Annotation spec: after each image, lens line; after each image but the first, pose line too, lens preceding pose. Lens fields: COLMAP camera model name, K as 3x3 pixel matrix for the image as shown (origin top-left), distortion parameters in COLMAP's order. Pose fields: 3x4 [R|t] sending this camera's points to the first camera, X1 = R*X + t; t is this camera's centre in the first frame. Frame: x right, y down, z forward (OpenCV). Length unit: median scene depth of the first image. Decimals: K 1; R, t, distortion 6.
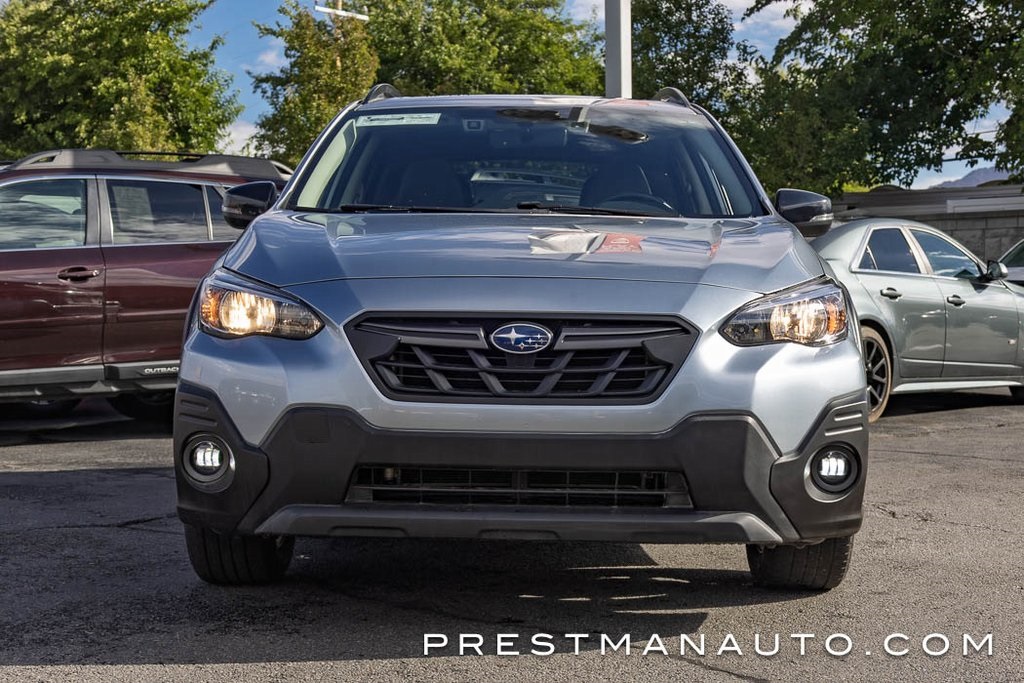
lens RADIAL K [[1785.0, 0, 508.7], [0, 1785.0, 339.3], [0, 0, 1]] dist [0.017116, 0.000000]
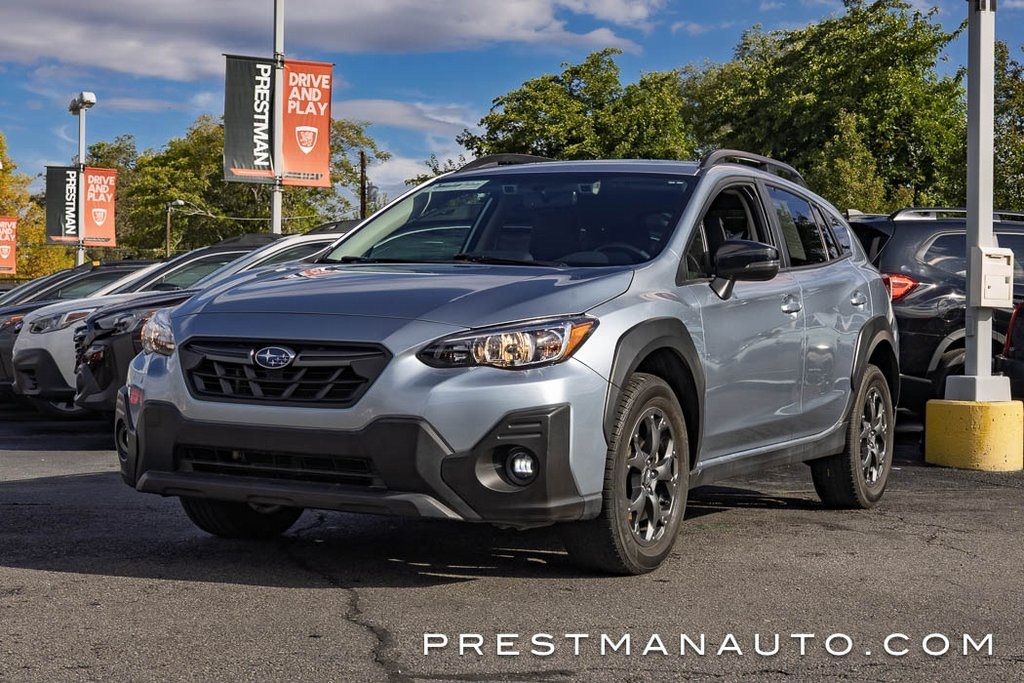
lens RADIAL K [[1871.3, 0, 514.2], [0, 1871.3, 342.6], [0, 0, 1]] dist [0.000583, 0.000000]
pose [[0.883844, 0.016939, -0.467474, 0.793957], [-0.025227, 0.999616, -0.011477, -0.000155], [0.467100, 0.021937, 0.883932, -0.177584]]
